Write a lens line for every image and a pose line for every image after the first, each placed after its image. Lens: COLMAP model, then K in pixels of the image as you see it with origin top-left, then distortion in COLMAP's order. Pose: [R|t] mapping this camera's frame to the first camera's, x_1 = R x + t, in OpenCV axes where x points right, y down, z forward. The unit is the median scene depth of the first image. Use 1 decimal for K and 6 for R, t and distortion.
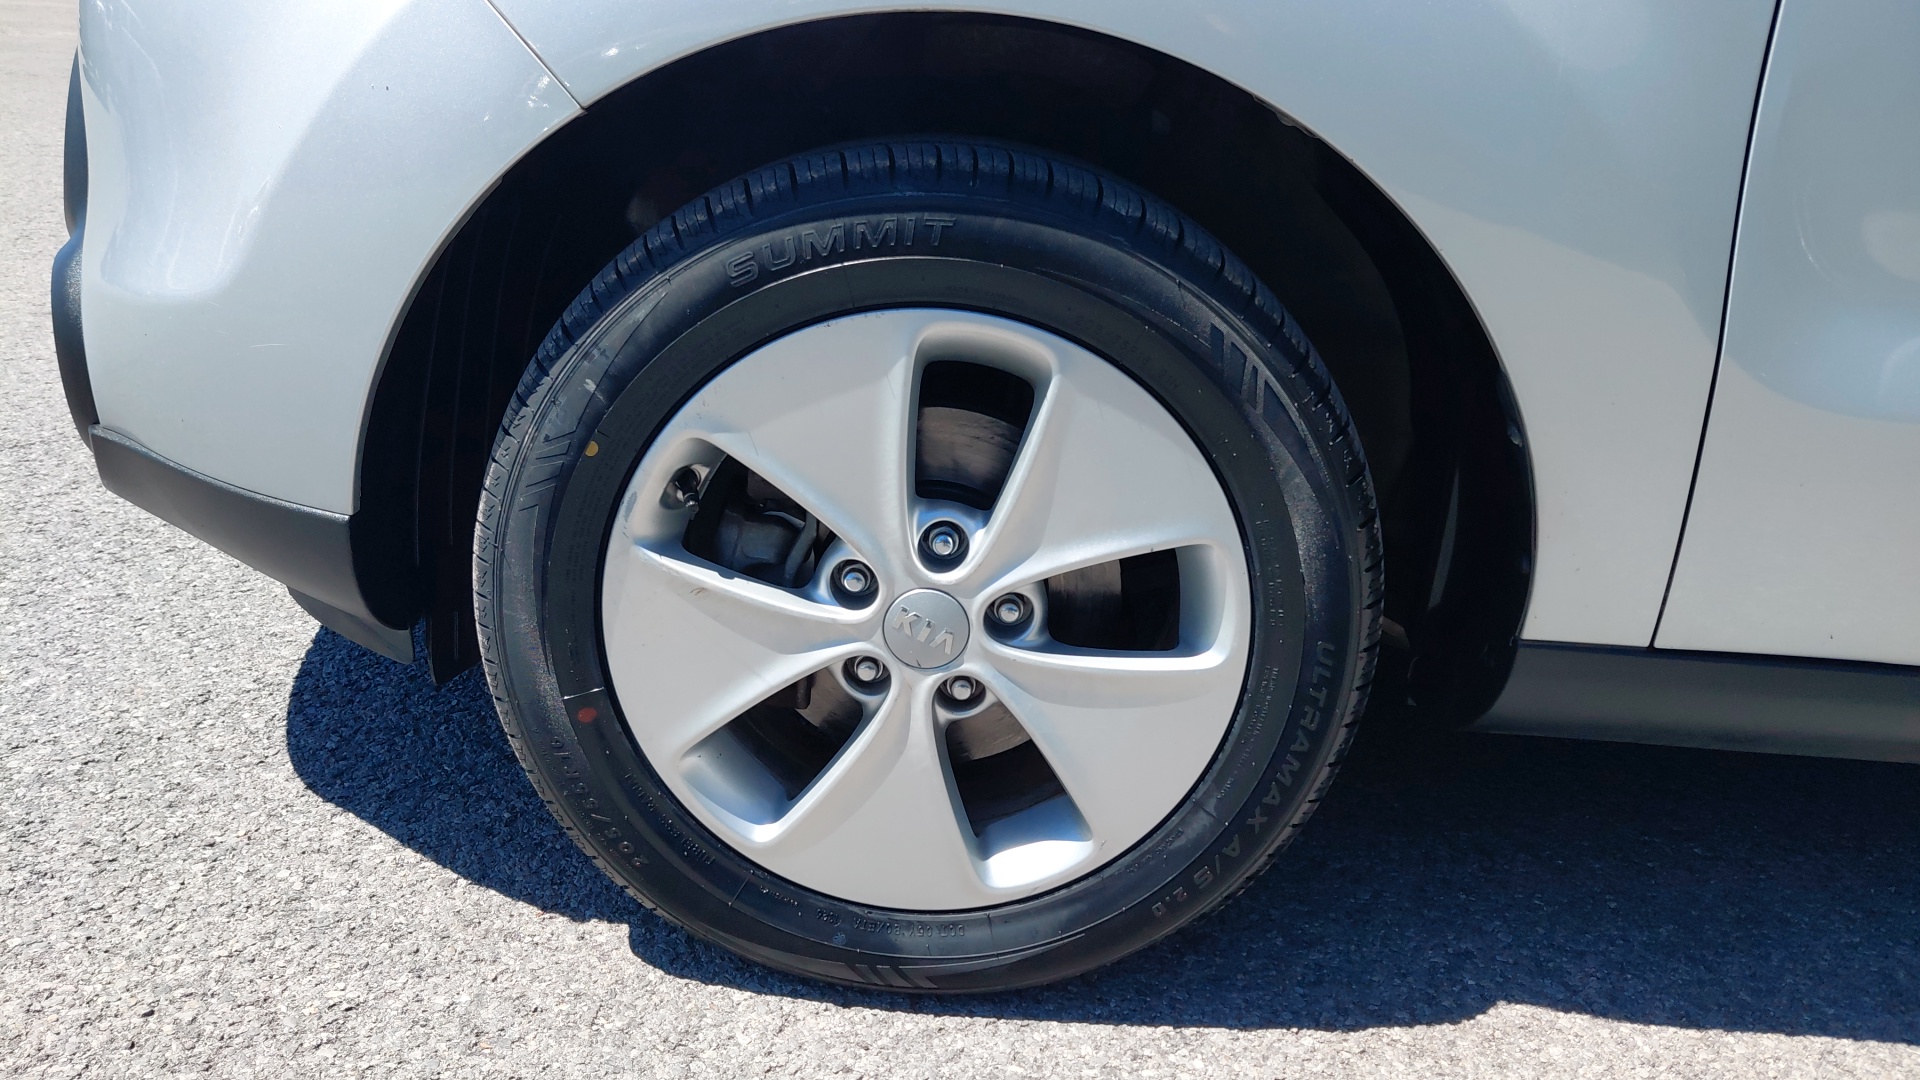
lens RADIAL K [[1413.5, 0, 964.1], [0, 1413.5, 534.5], [0, 0, 1]] dist [0.031147, -0.072435]
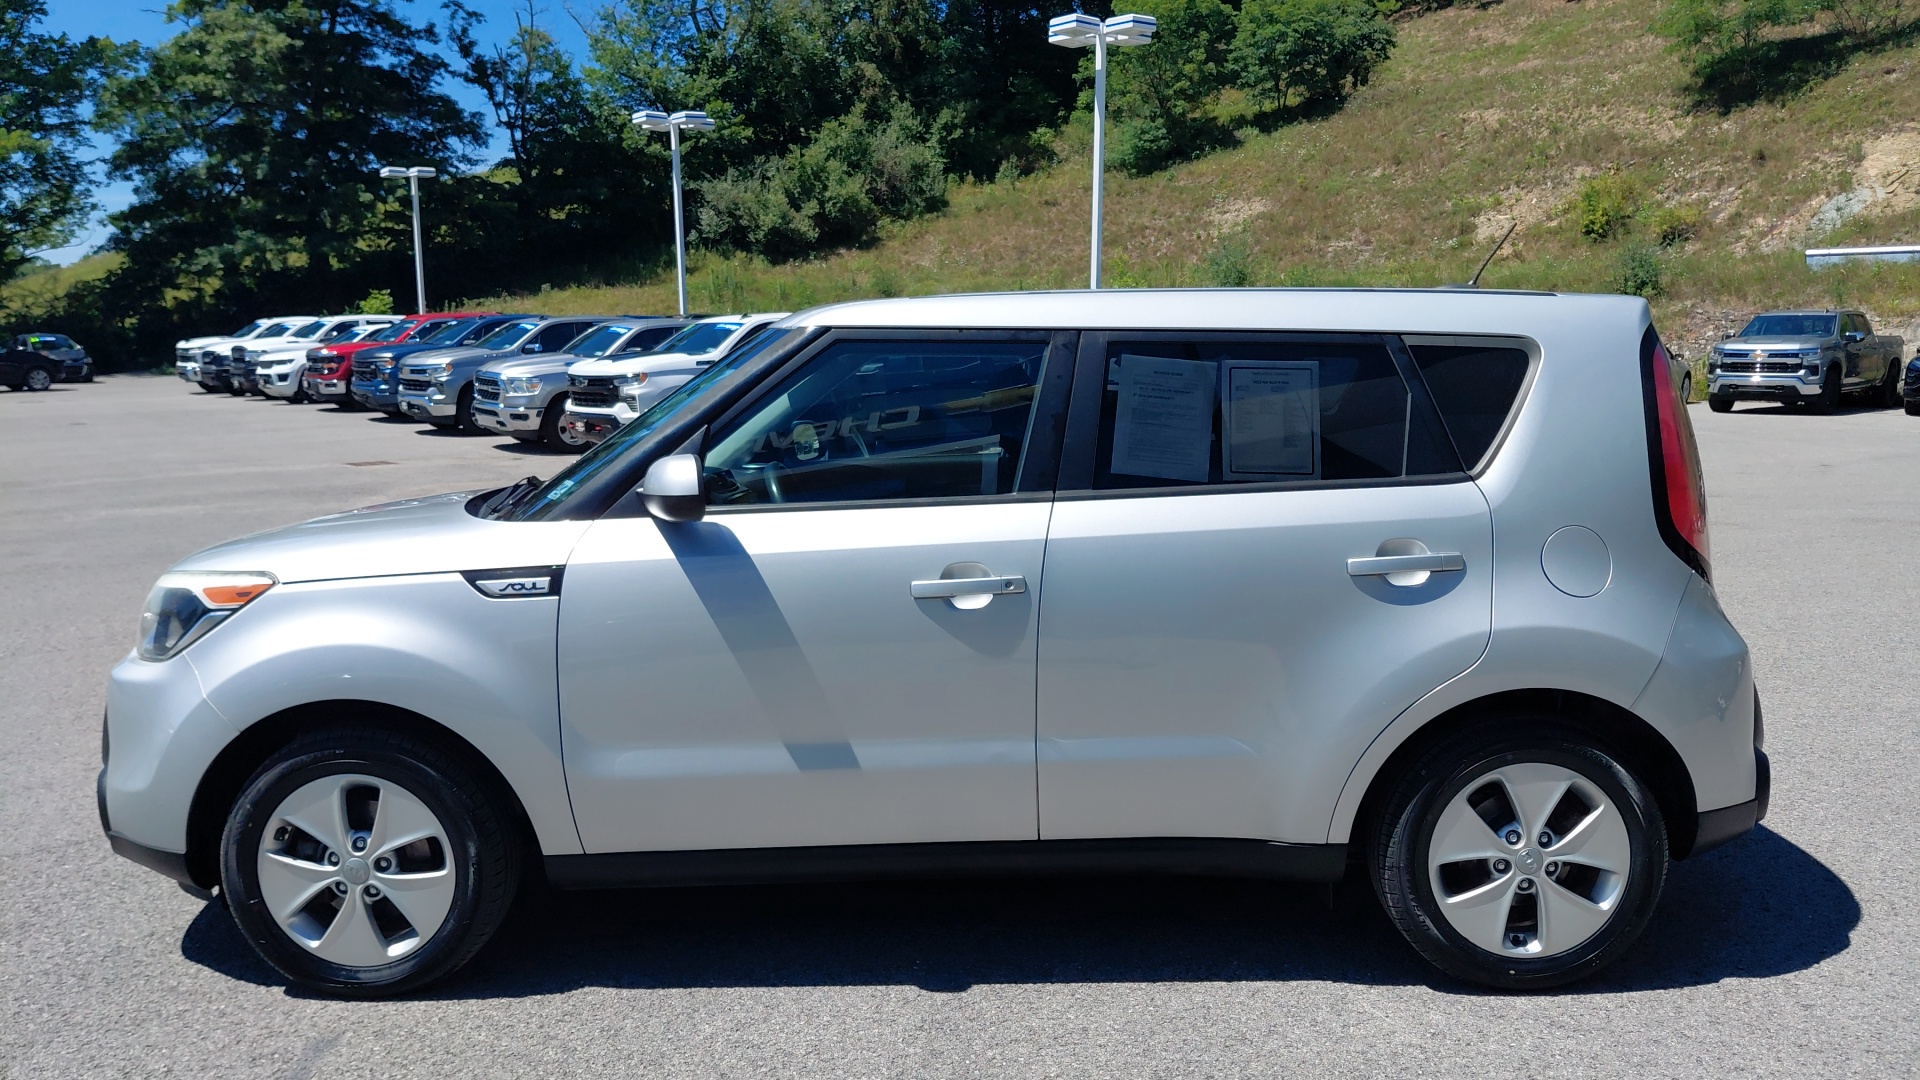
lens RADIAL K [[1413.5, 0, 972.8], [0, 1413.5, 546.0], [0, 0, 1]] dist [0.031147, -0.072435]
pose [[0.994993, -0.099806, -0.005305, 1.388039], [0.096473, 0.972930, -0.210003, 0.152682], [0.026121, 0.208439, 0.977686, -2.177047]]
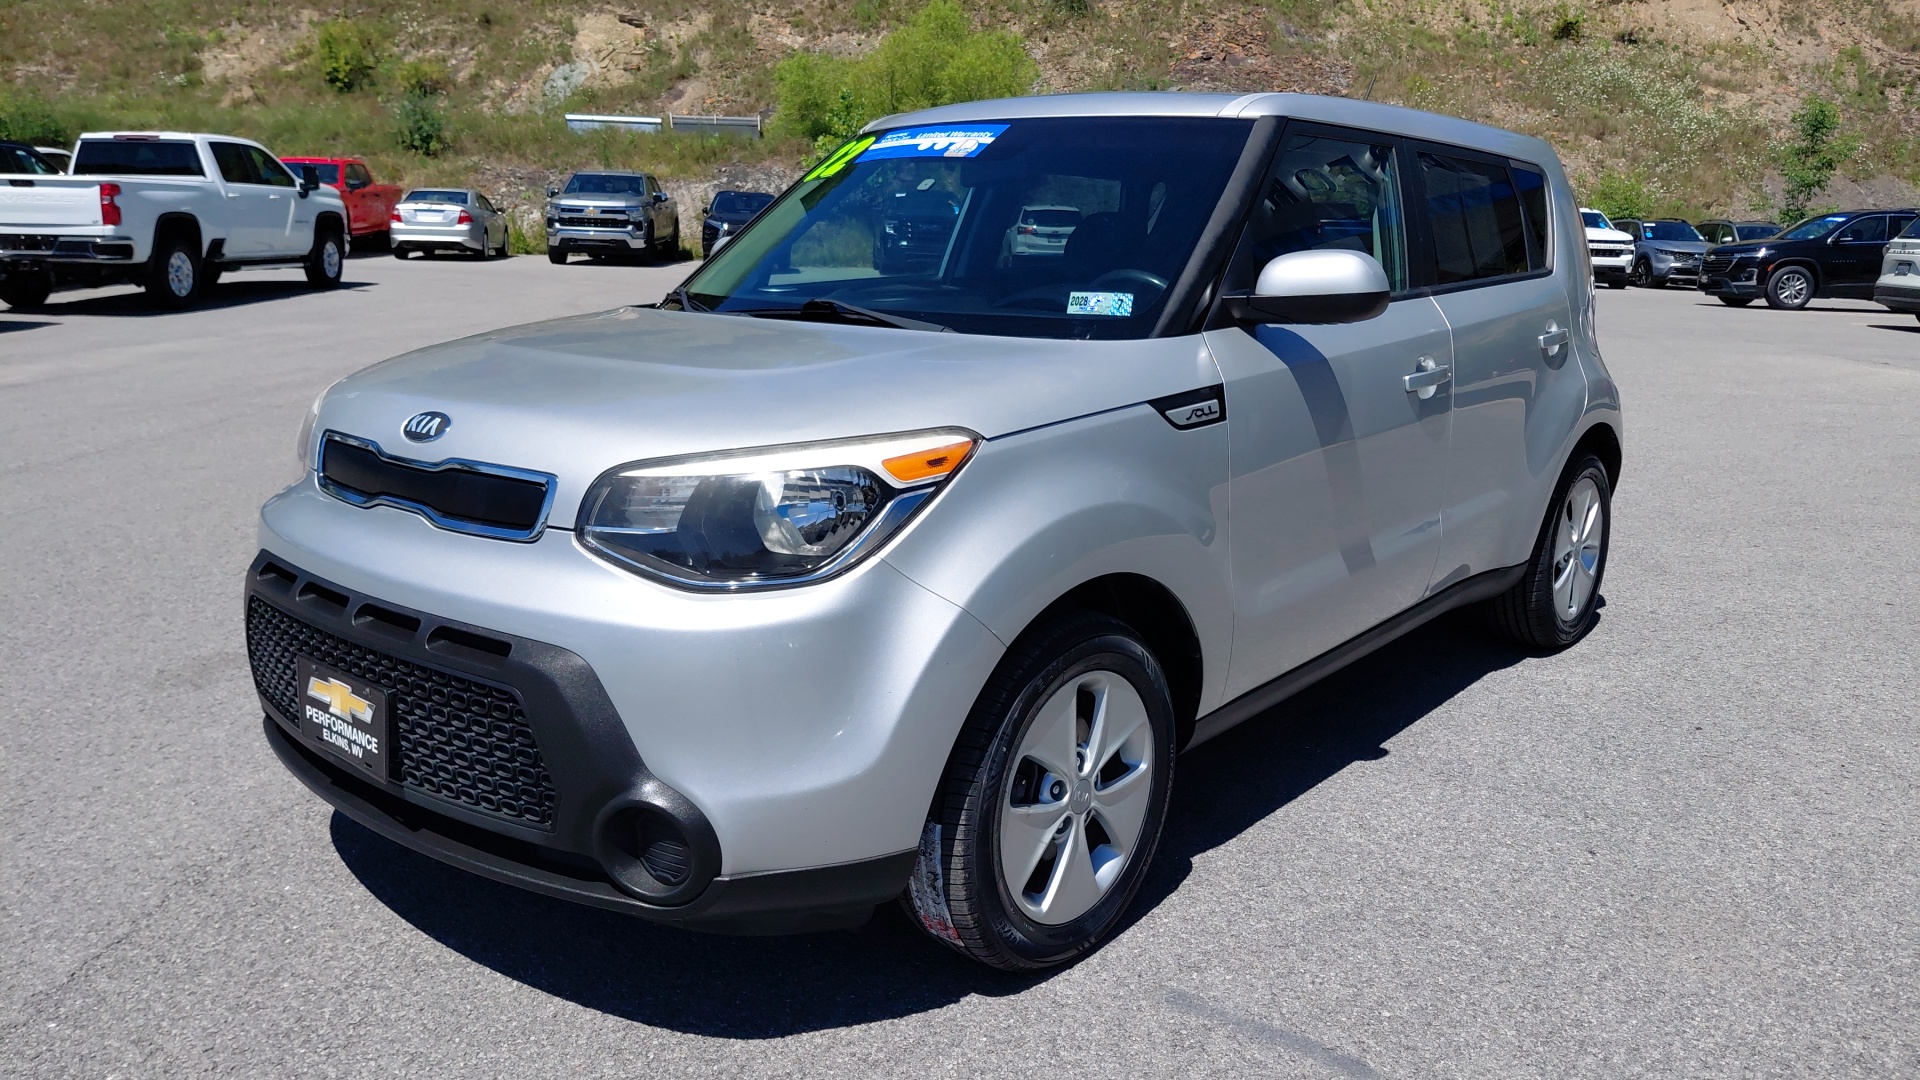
lens RADIAL K [[1413.5, 0, 977.7], [0, 1413.5, 537.4], [0, 0, 1]] dist [0.031147, -0.072435]
pose [[0.631569, -0.248130, 0.734542, -1.787857], [0.301132, 0.951531, 0.062513, -0.557989], [-0.714451, 0.181713, 0.675677, -0.628199]]
